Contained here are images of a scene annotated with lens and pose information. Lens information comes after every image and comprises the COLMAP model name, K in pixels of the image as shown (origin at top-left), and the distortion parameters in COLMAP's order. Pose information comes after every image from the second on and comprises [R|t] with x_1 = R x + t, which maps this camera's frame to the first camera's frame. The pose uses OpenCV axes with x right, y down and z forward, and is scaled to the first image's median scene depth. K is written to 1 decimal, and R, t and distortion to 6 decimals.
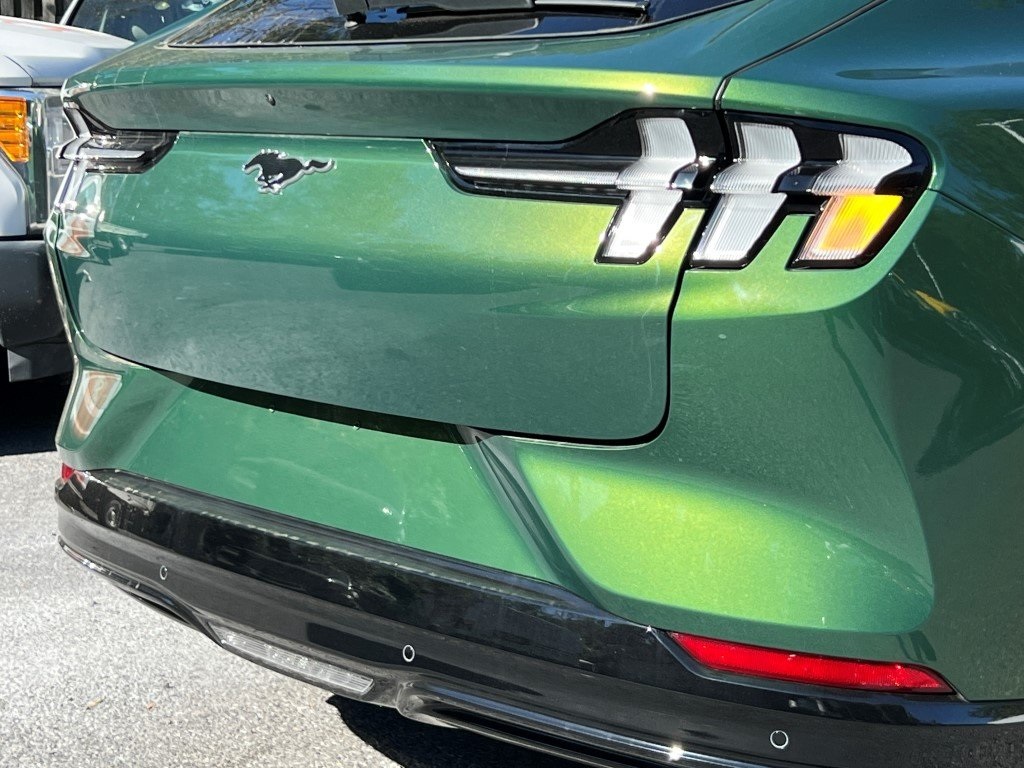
lens RADIAL K [[1973.9, 0, 509.4], [0, 1973.9, 381.6], [0, 0, 1]] dist [0.167562, 0.000000]
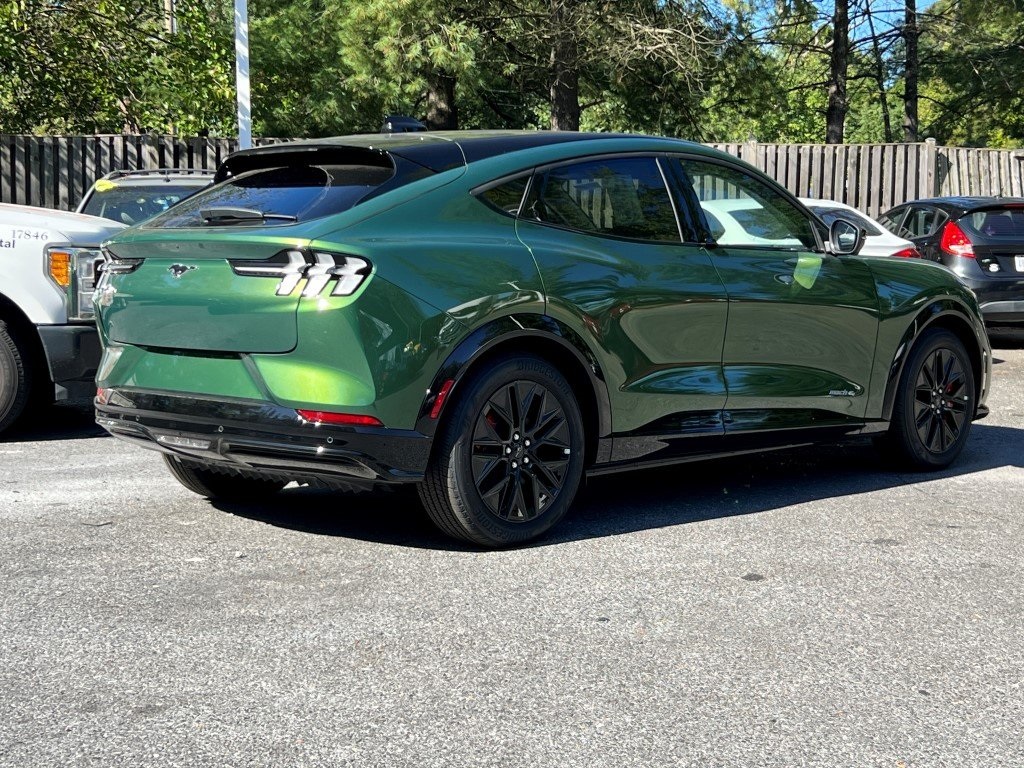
lens RADIAL K [[1556.9, 0, 512.8], [0, 1556.9, 388.6], [0, 0, 1]] dist [0.133658, 0.000000]
pose [[0.998095, 0.002793, 0.061637, 0.253533], [0.001187, 0.997921, -0.064440, 0.237694], [-0.061689, 0.064391, 0.996016, -1.446661]]
